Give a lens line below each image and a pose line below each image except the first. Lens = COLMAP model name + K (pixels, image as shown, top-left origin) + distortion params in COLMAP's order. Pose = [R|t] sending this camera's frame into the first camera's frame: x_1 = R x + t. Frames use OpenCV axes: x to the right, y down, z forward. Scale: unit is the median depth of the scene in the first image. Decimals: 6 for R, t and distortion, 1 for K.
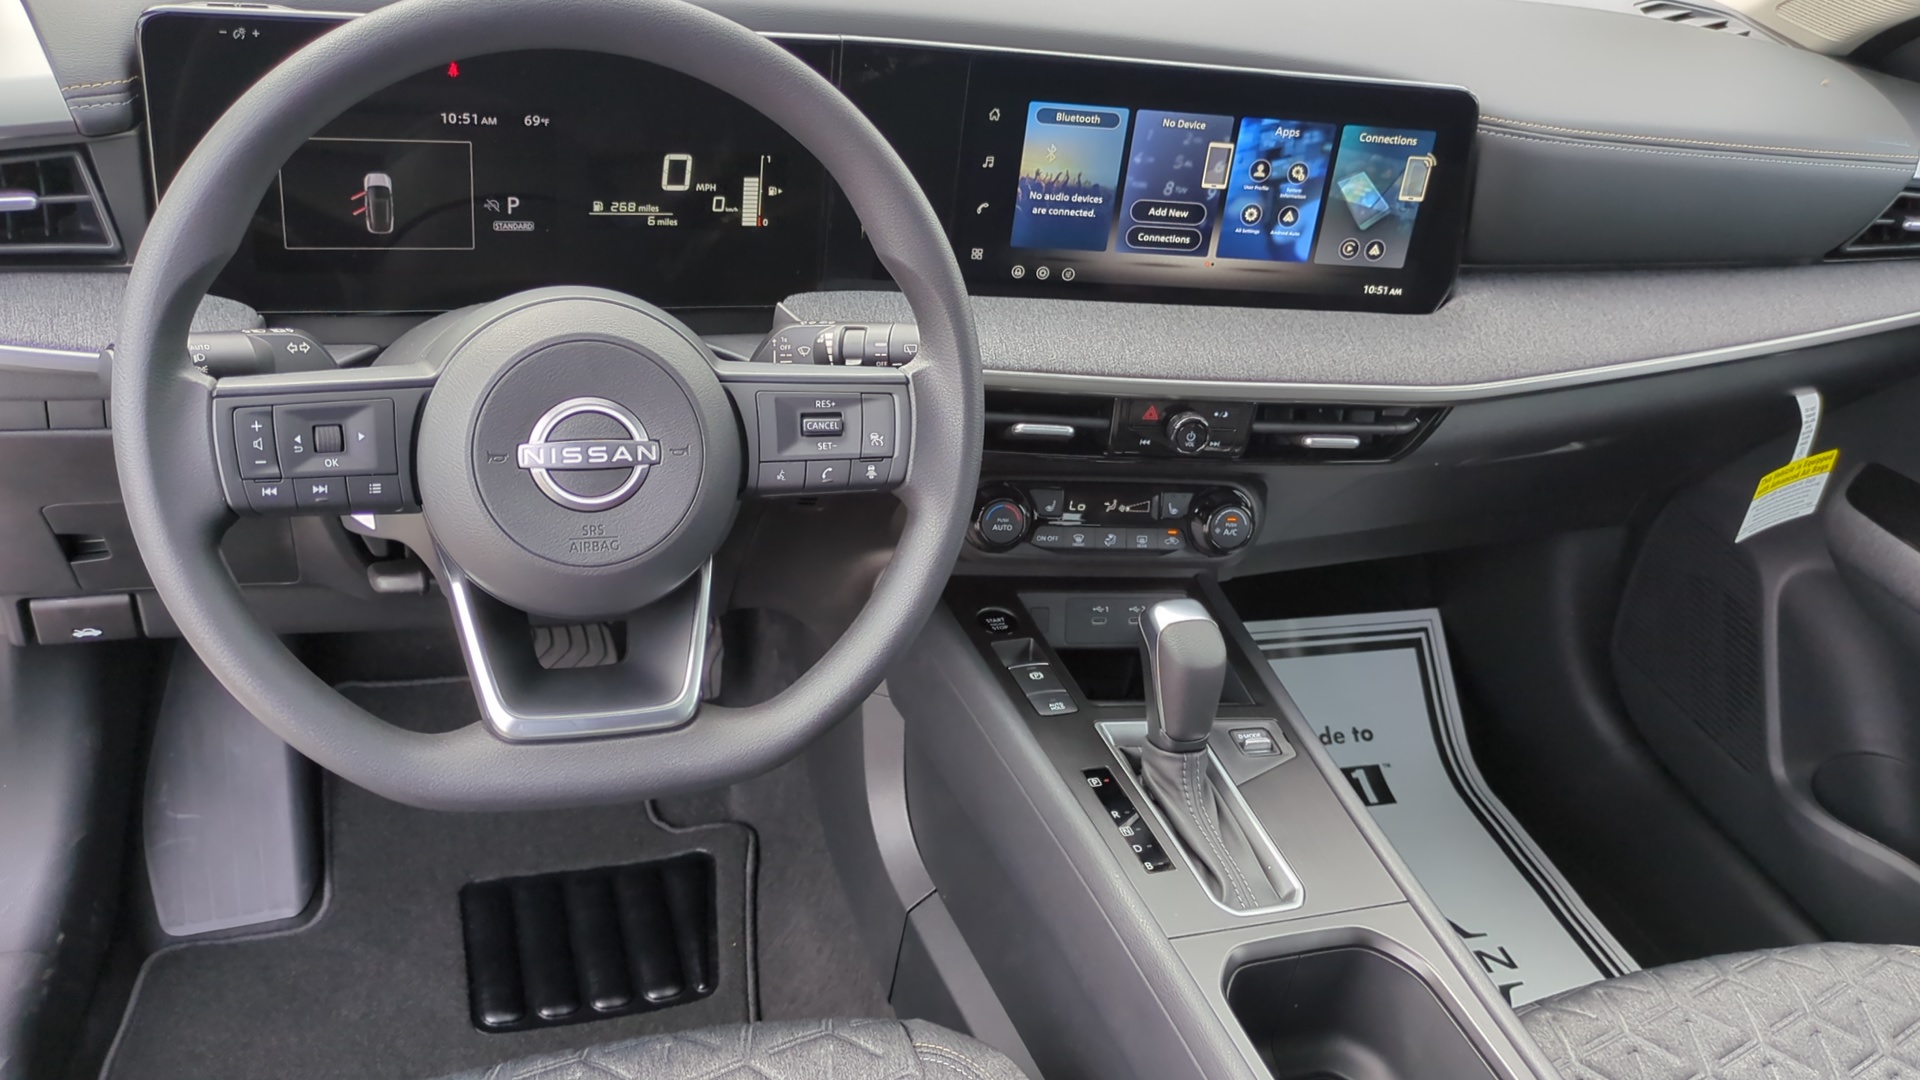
lens RADIAL K [[1660.0, 0, 960.0], [0, 1660.0, 540.0], [0, 0, 1]] dist [0.054054, -0.009527]
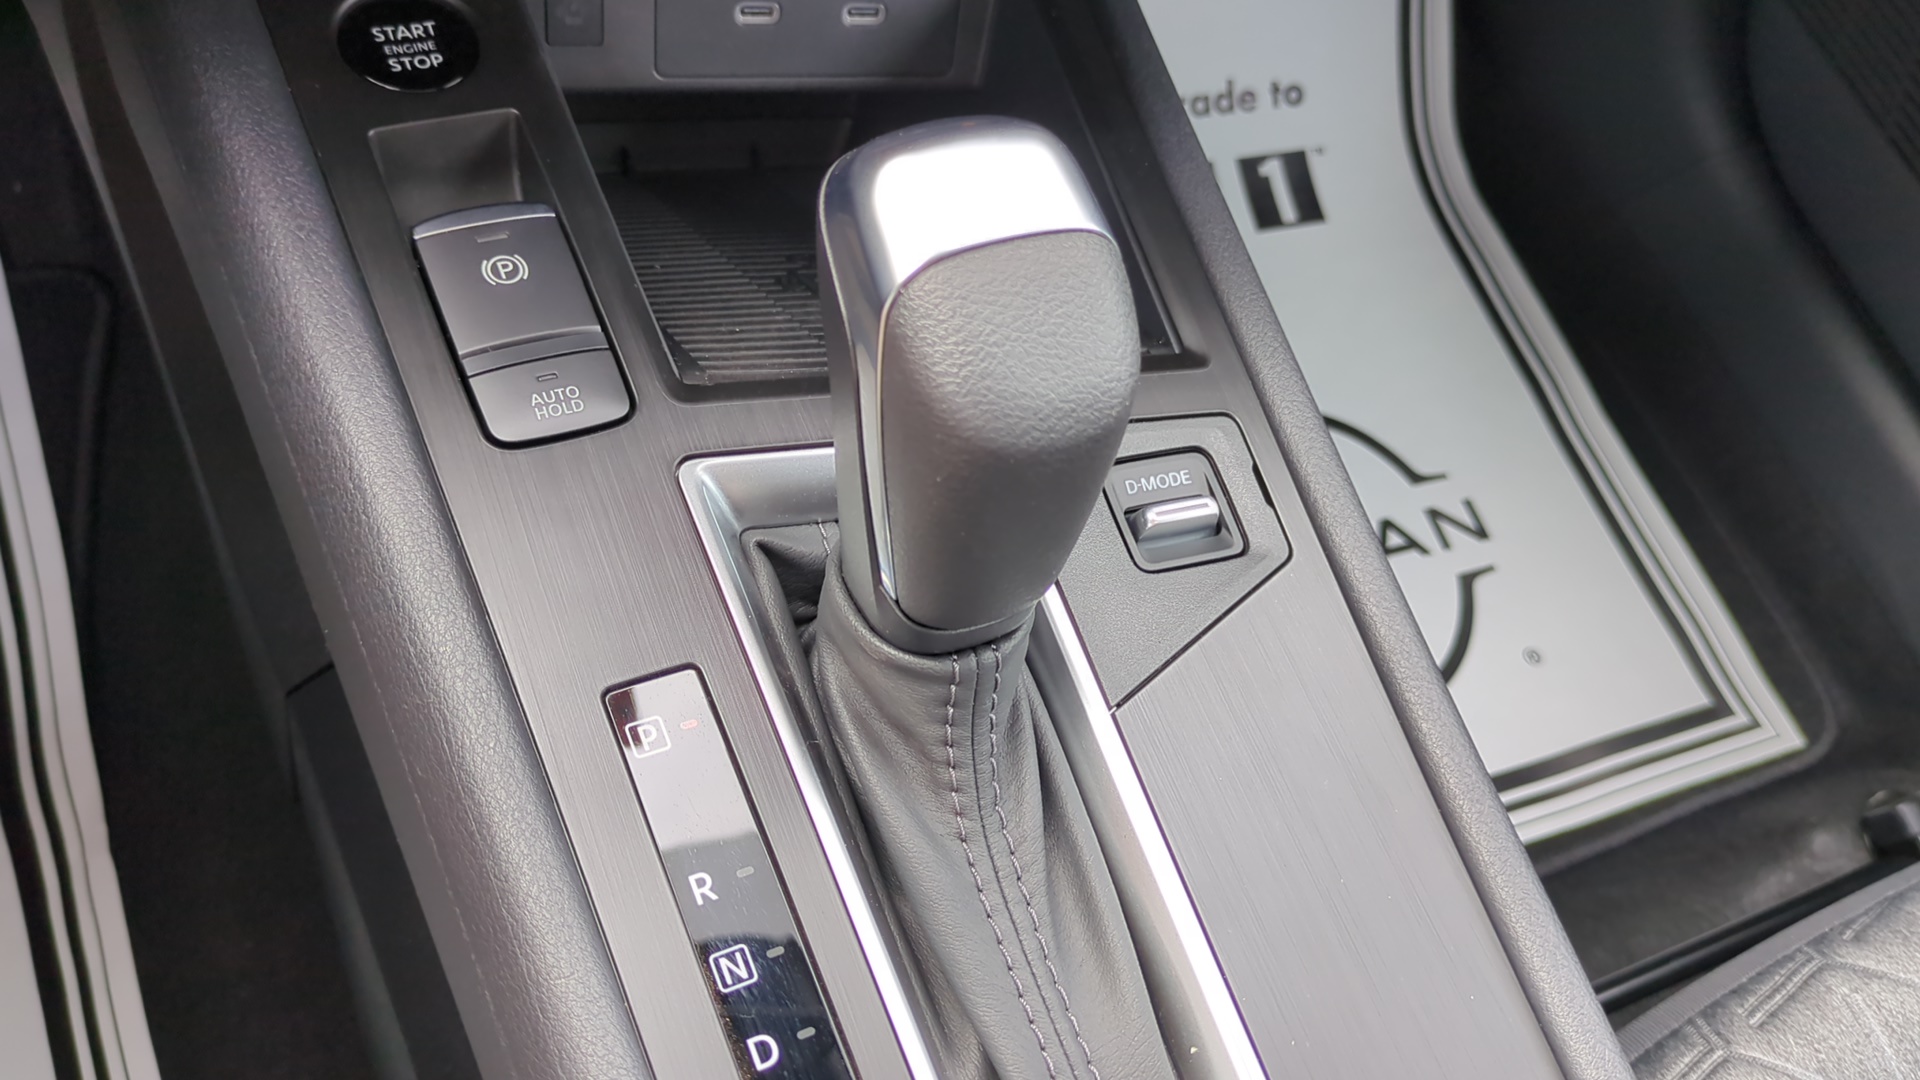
lens RADIAL K [[1660.0, 0, 960.0], [0, 1660.0, 540.0], [0, 0, 1]] dist [0.054054, -0.009527]
pose [[0.991560, 0.011312, 0.129153, 0.085085], [-0.072734, 0.873182, 0.481937, -0.028328], [-0.107322, -0.487264, 0.866635, 0.657190]]
